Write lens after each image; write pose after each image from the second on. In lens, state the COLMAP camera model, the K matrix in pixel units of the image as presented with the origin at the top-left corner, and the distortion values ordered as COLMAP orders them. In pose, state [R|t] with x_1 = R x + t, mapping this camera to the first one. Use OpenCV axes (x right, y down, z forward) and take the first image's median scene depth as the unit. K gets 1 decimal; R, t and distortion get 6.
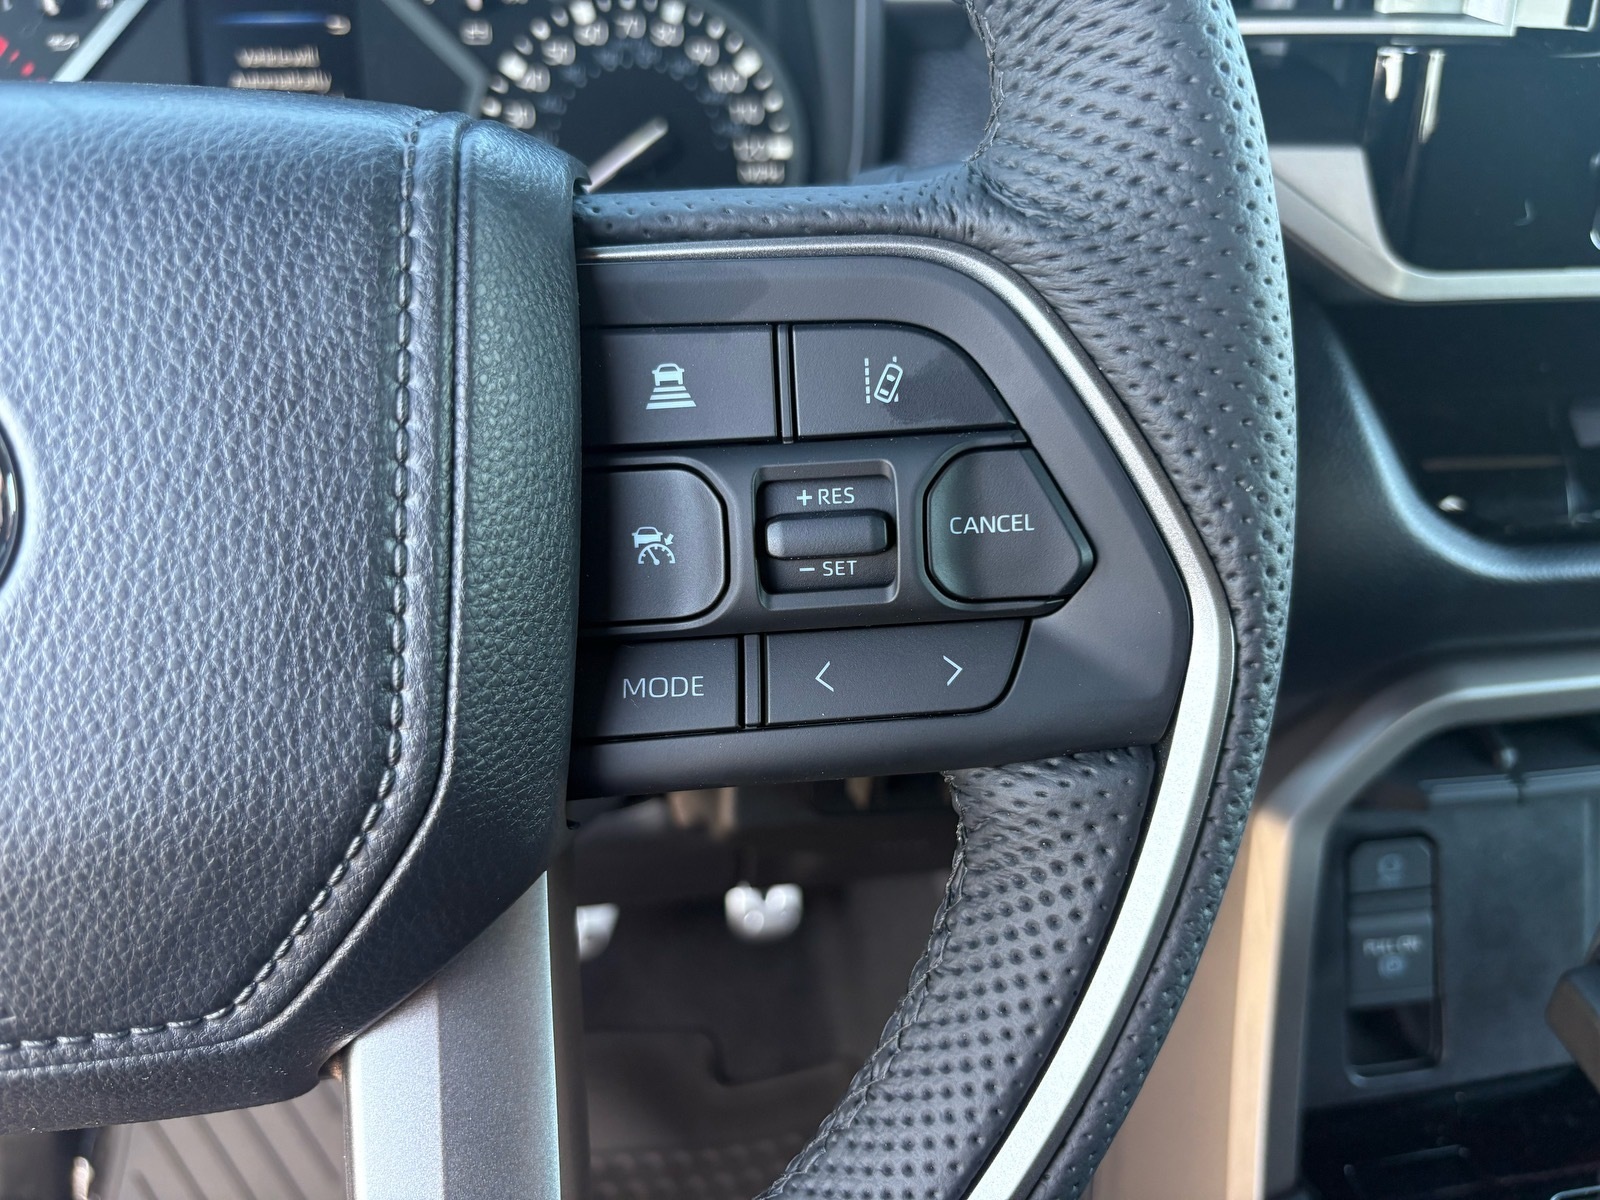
lens RADIAL K [[1355.9, 0, 800.0], [0, 1355.9, 600.0], [0, 0, 1]] dist [-0.011965, -0.007531]
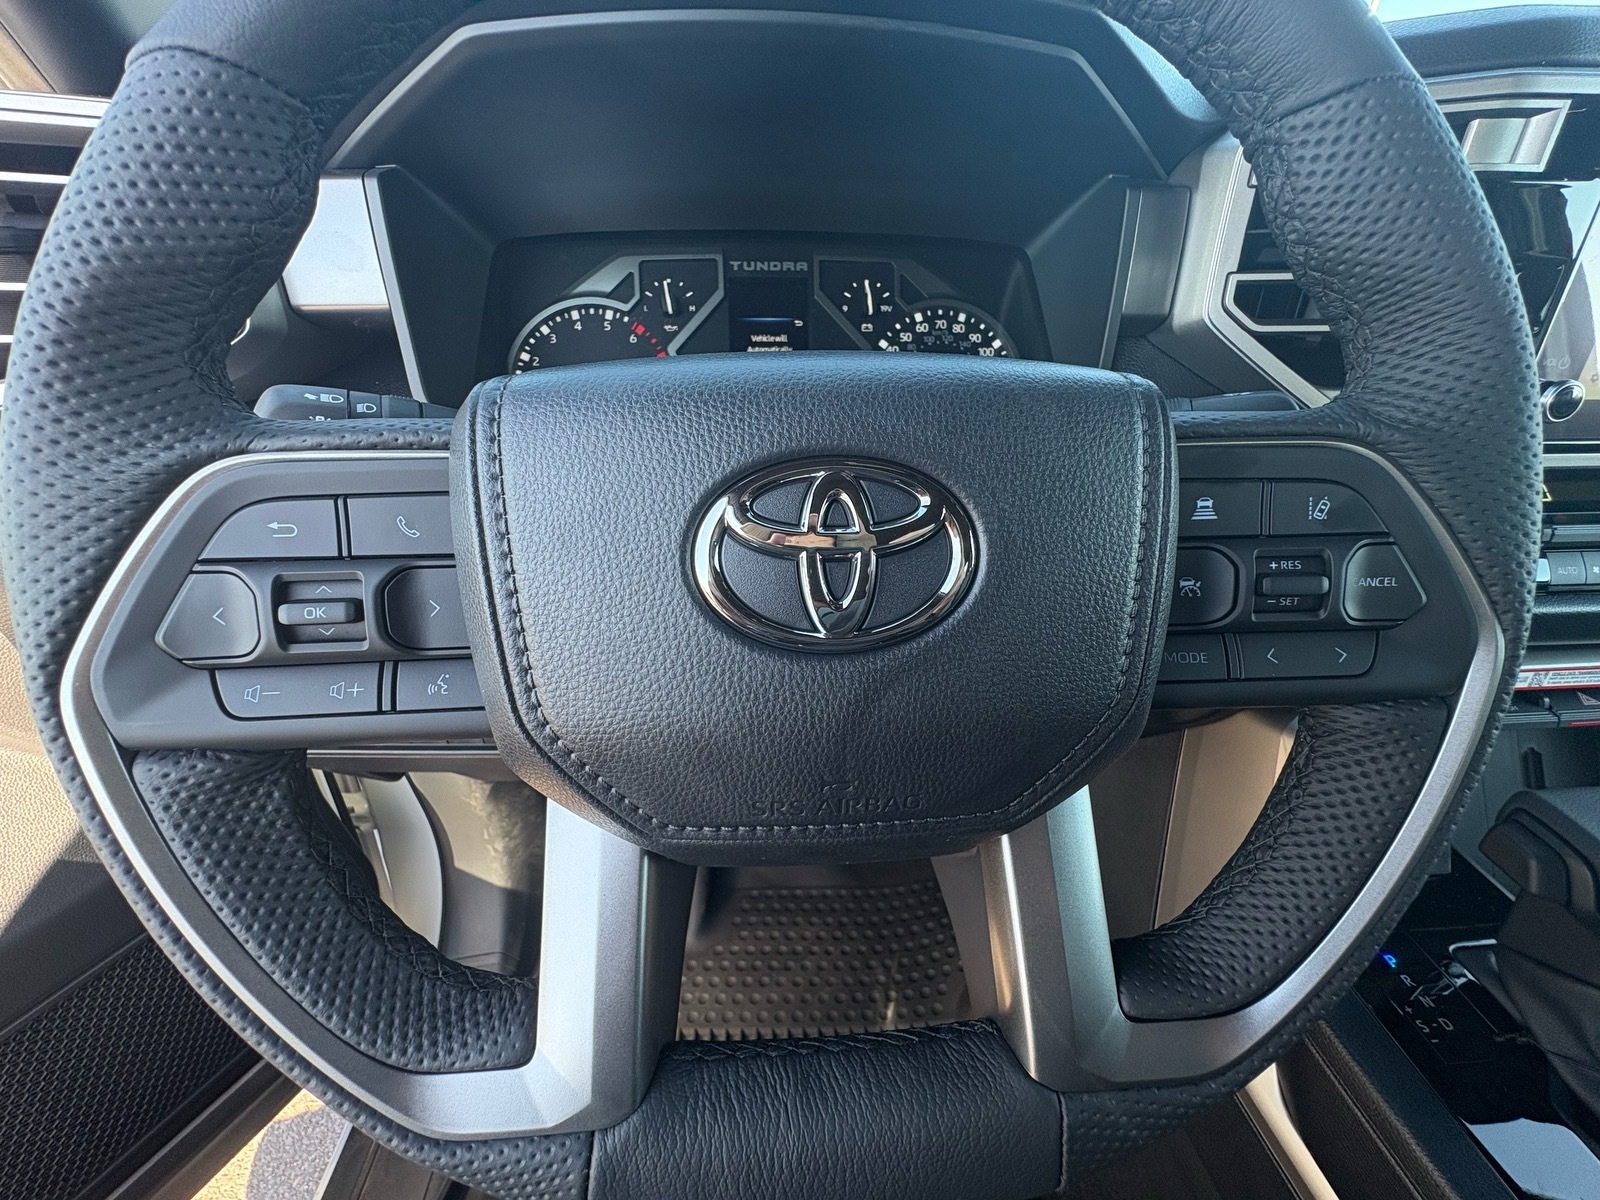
lens RADIAL K [[688.3, 0, 800.0], [0, 688.3, 600.0], [0, 0, 1]] dist [-0.001060, 0.000053]
pose [[0.996507, 0.035819, -0.075436, -0.600689], [-0.036927, 0.999229, -0.013347, 0.014223], [0.074899, 0.016086, 0.997061, -0.065523]]
